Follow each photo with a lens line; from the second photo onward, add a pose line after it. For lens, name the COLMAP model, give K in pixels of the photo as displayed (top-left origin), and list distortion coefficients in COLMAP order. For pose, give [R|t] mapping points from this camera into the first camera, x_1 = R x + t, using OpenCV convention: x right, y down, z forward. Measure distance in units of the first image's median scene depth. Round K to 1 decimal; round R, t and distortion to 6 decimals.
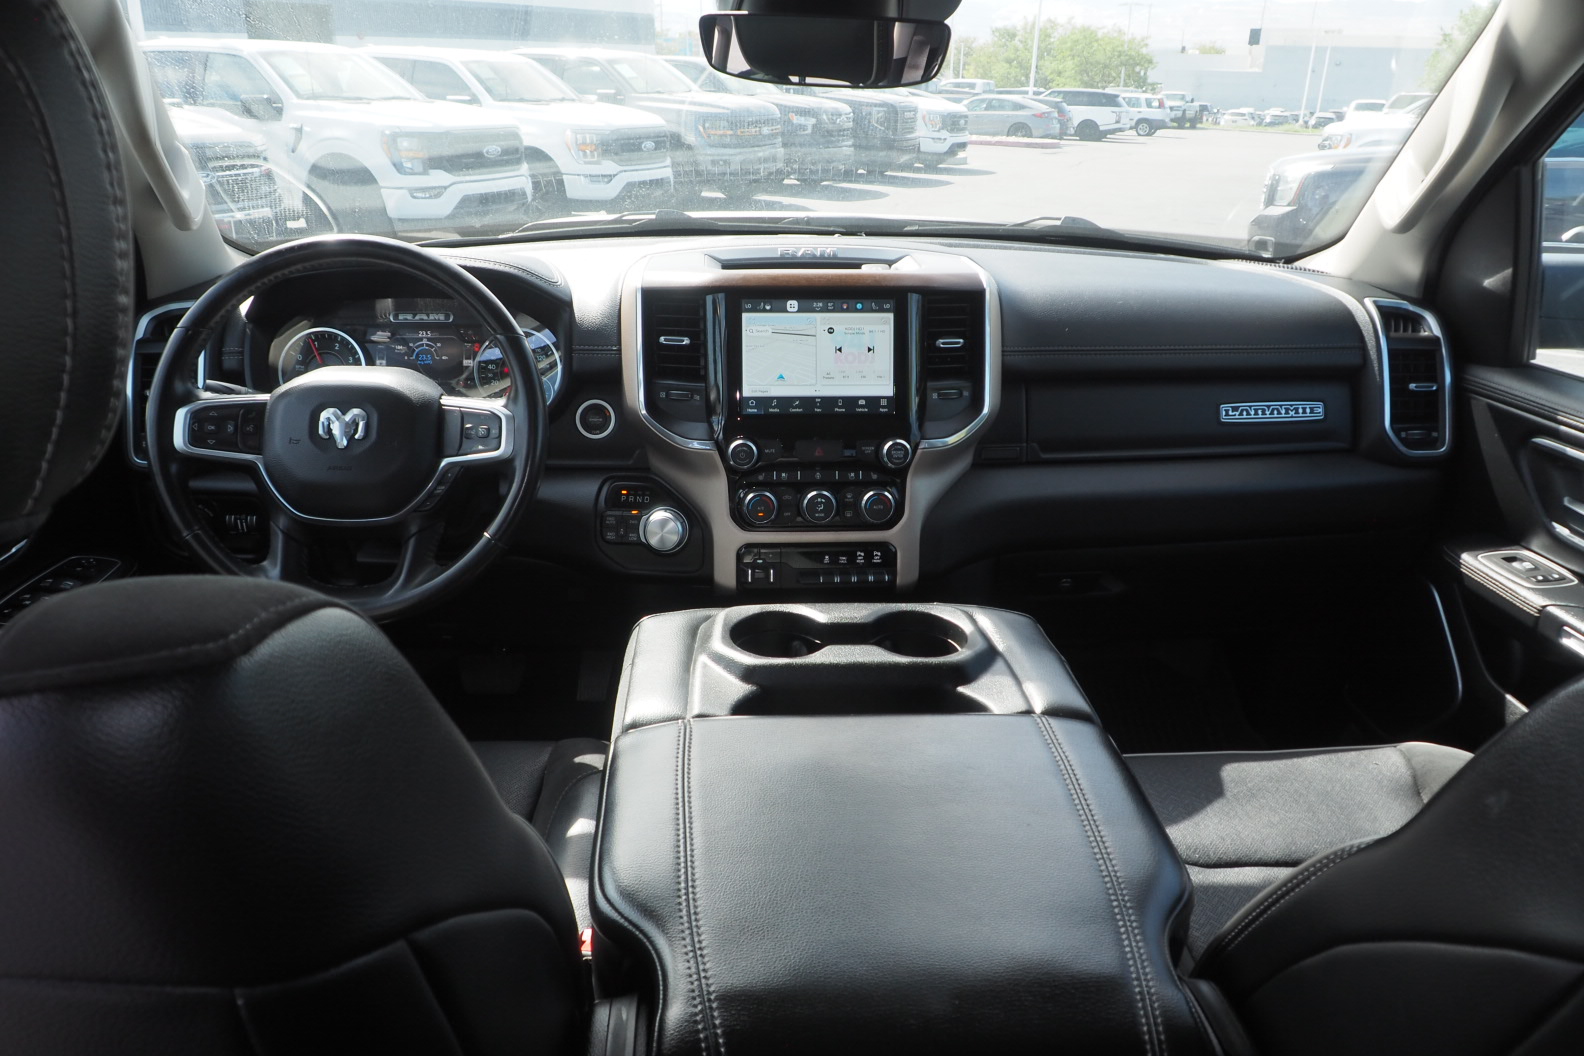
lens RADIAL K [[1131.3, 0, 787.4], [0, 1131.3, 516.8], [0, 0, 1]] dist [-0.015493, -0.001228]
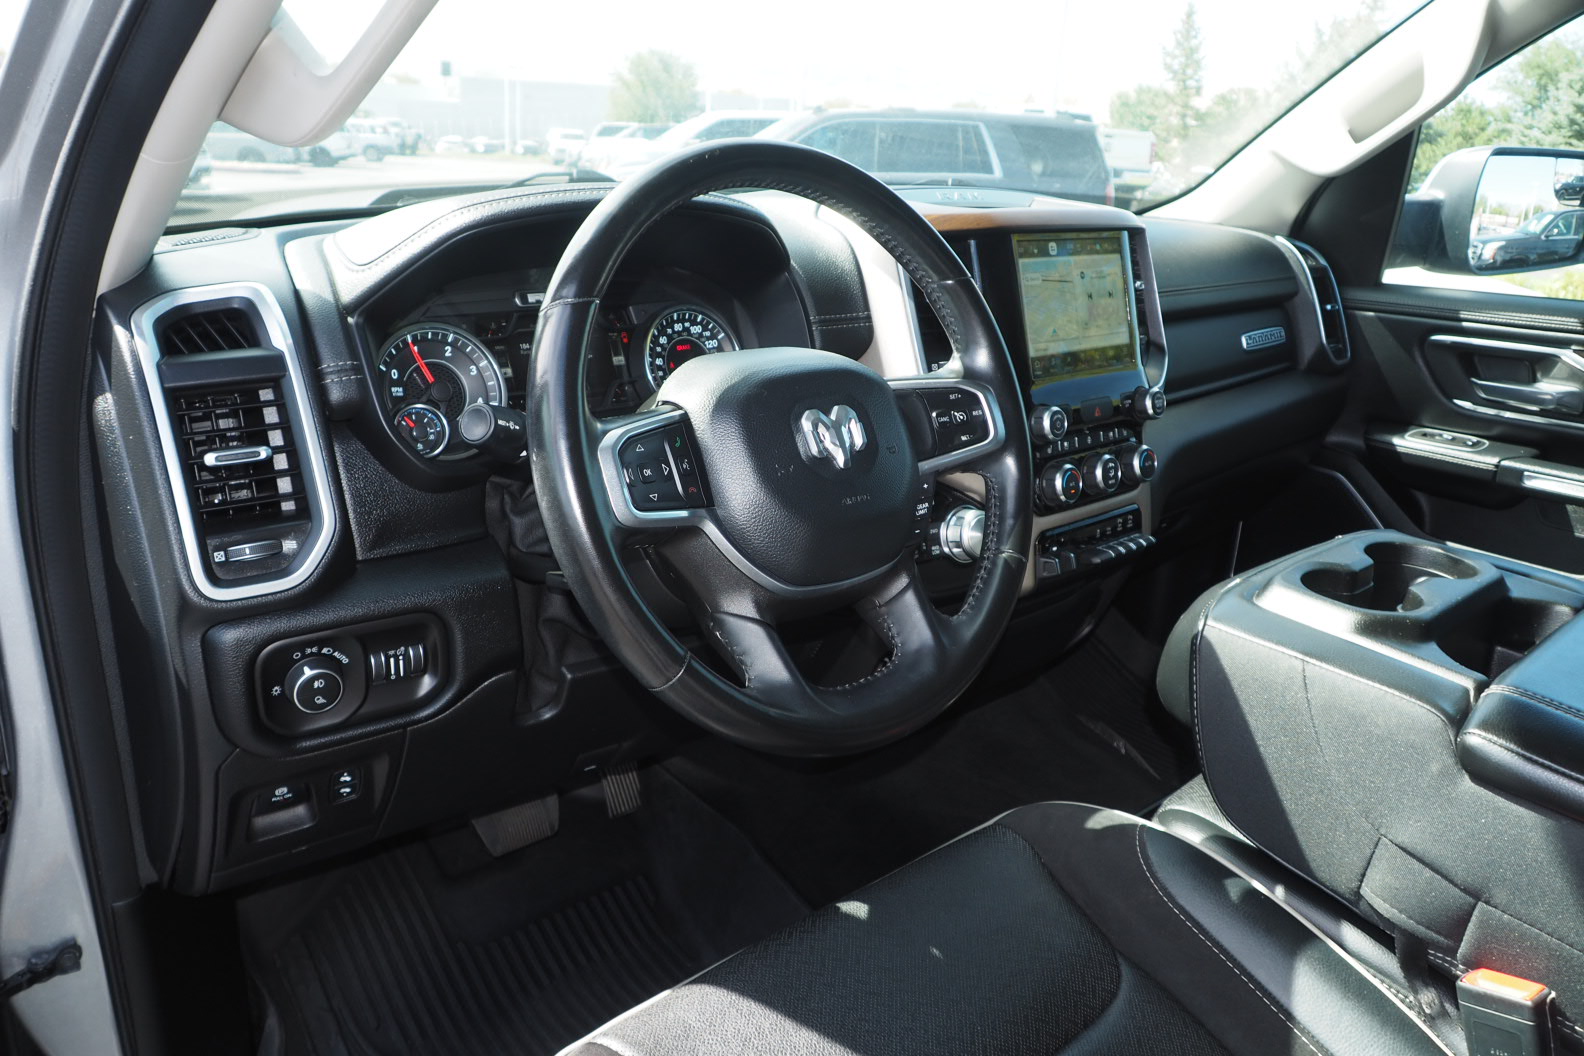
lens RADIAL K [[1129.8, 0, 792.0], [0, 1129.8, 528.0], [0, 0, 1]] dist [-0.037257, 0.005718]
pose [[0.791711, -0.179610, 0.583895, -0.684602], [0.187050, 0.981168, 0.048189, -0.055048], [-0.581555, 0.071066, 0.810397, 0.429660]]
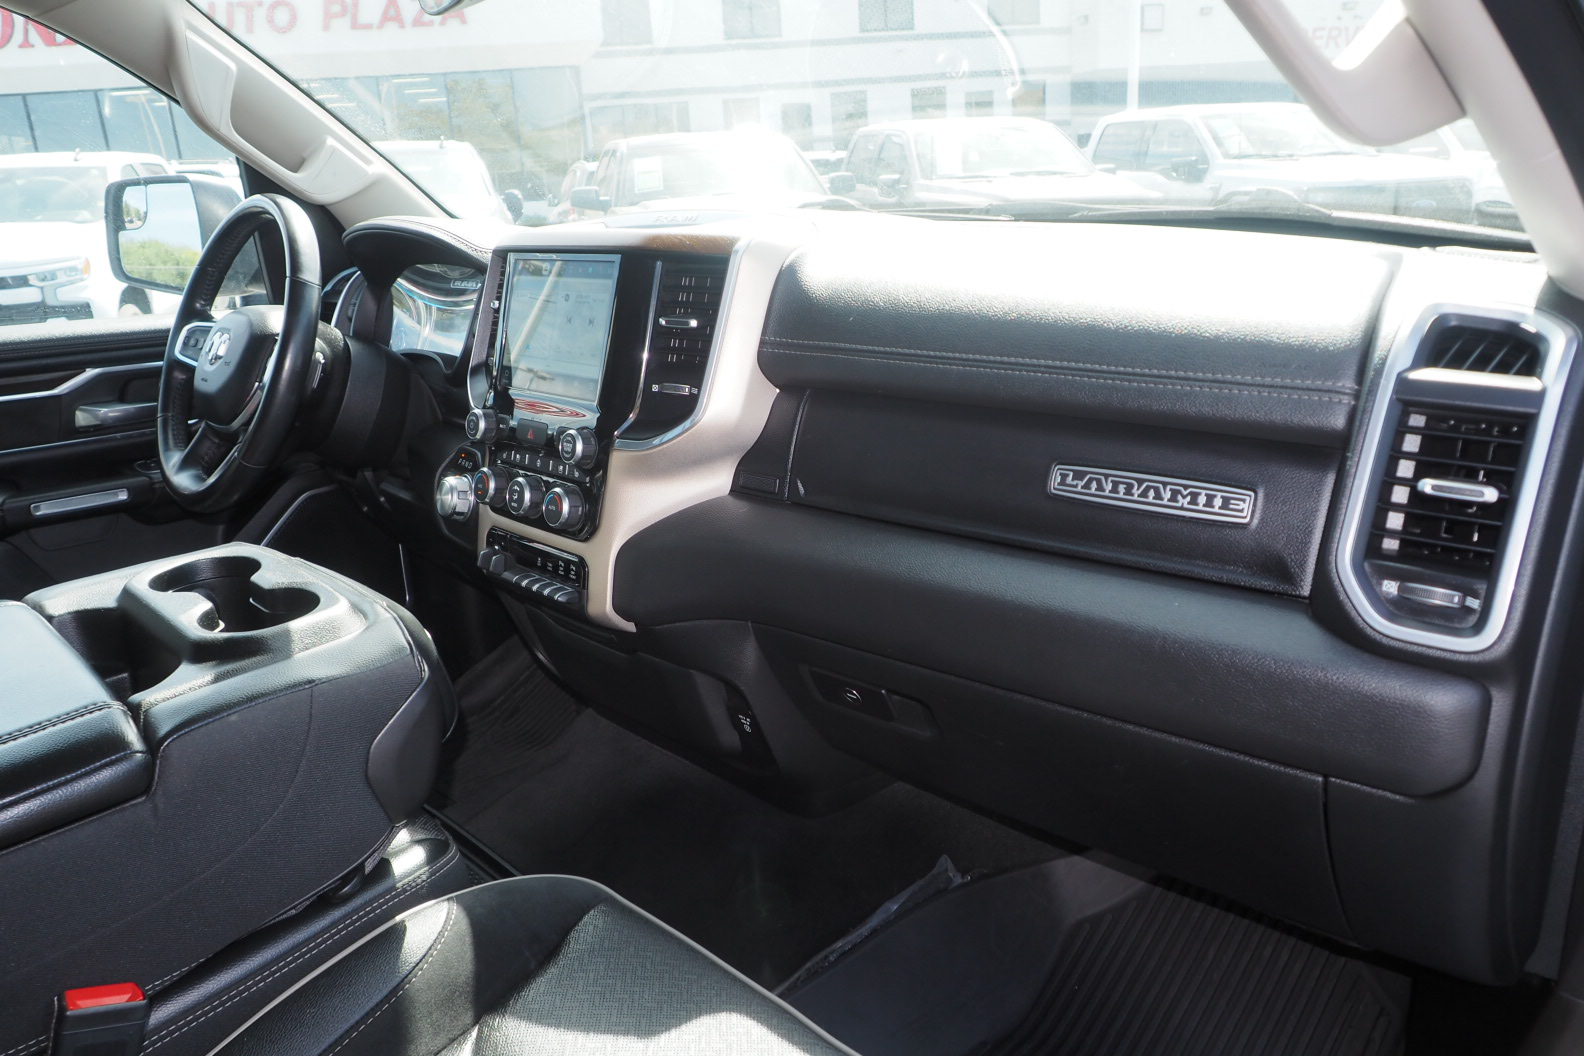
lens RADIAL K [[1139.7, 0, 792.0], [0, 1139.7, 528.0], [0, 0, 1]] dist [-0.004534, -0.002384]
pose [[0.639188, 0.179681, -0.747766, 0.818263], [-0.222709, 0.973907, 0.043650, -0.069264], [0.736098, 0.138633, 0.662526, 0.571969]]
